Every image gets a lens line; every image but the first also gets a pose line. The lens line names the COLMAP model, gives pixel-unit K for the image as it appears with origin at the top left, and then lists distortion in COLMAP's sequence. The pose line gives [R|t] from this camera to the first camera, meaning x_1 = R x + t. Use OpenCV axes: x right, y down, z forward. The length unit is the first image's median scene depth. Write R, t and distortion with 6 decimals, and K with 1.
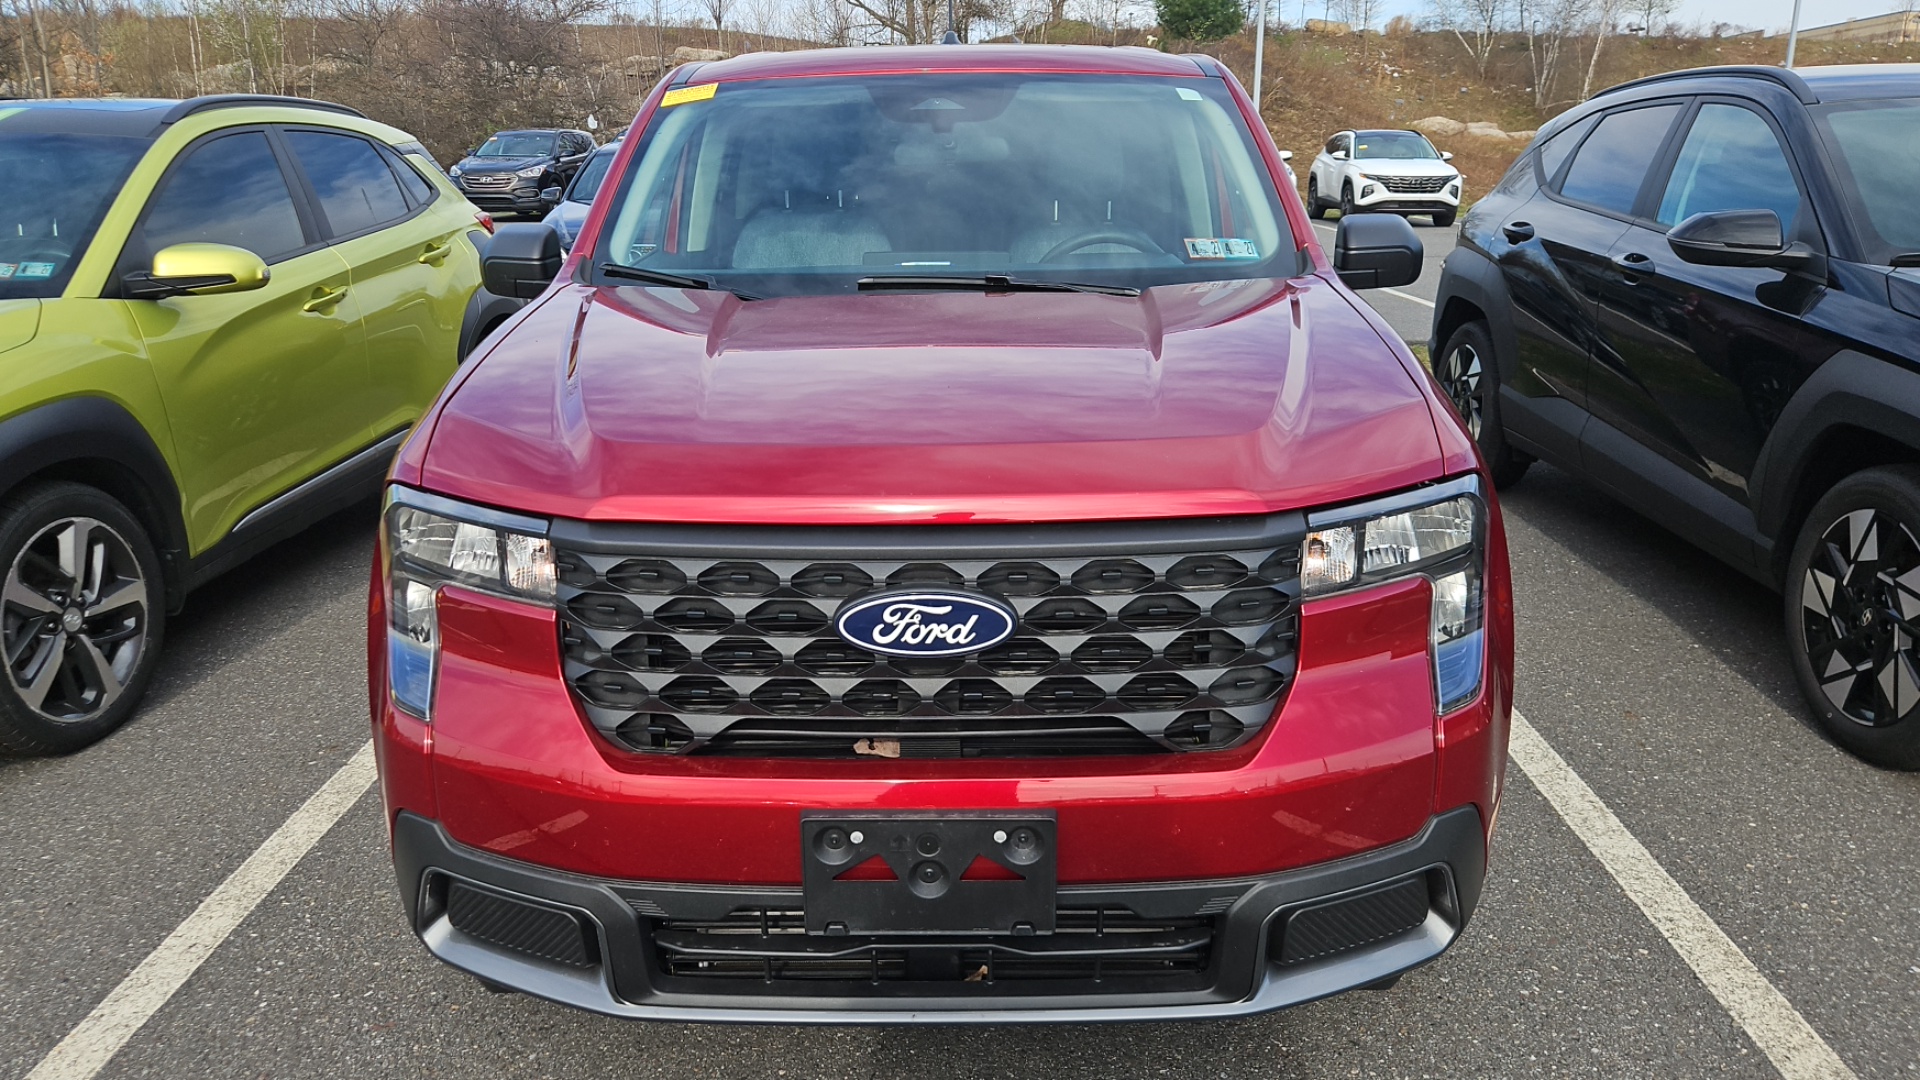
lens RADIAL K [[1443.7, 0, 951.7], [0, 1443.7, 532.2], [0, 0, 1]] dist [0.062587, -0.025160]
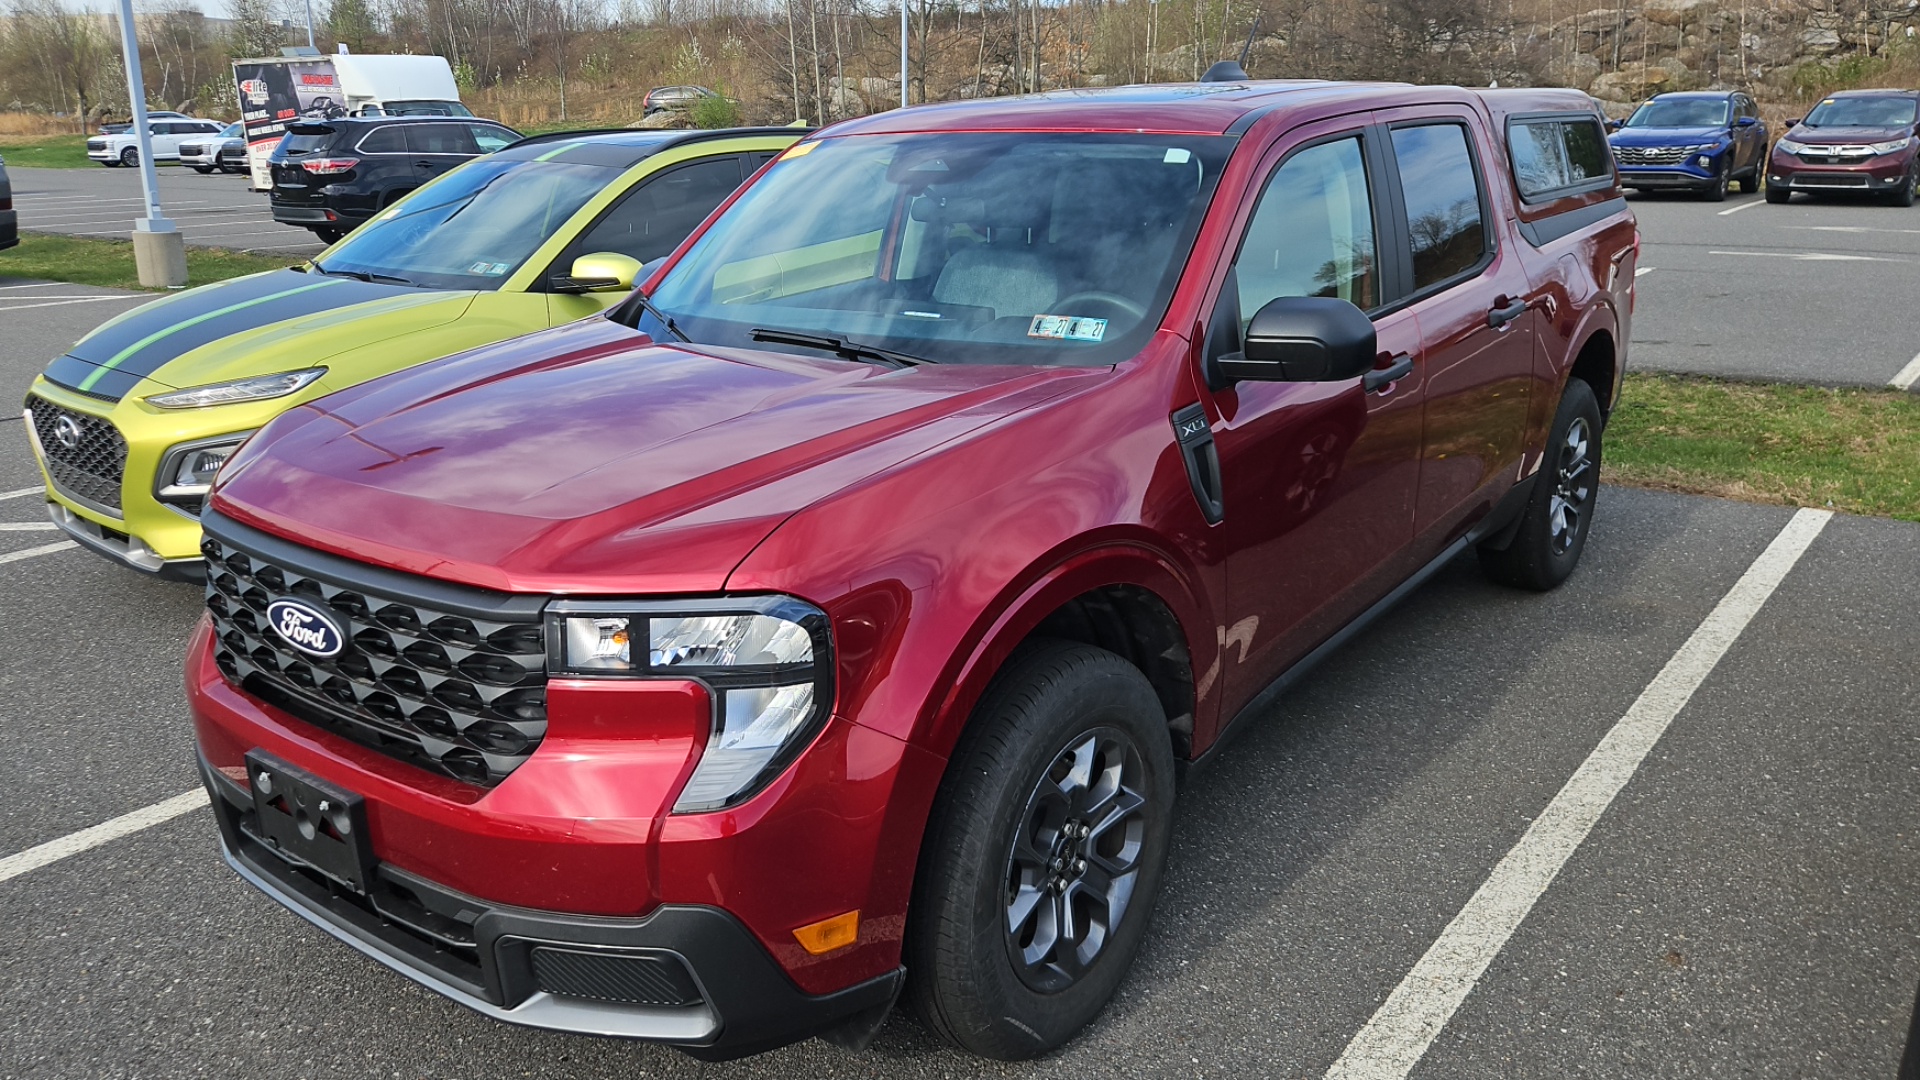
lens RADIAL K [[1443.7, 0, 941.0], [0, 1443.7, 547.1], [0, 0, 1]] dist [0.062587, -0.025160]
pose [[0.796193, 0.166467, -0.581692, 1.094382], [-0.146122, 0.985852, 0.082124, -0.182420], [0.587133, 0.019611, 0.809253, 0.268075]]
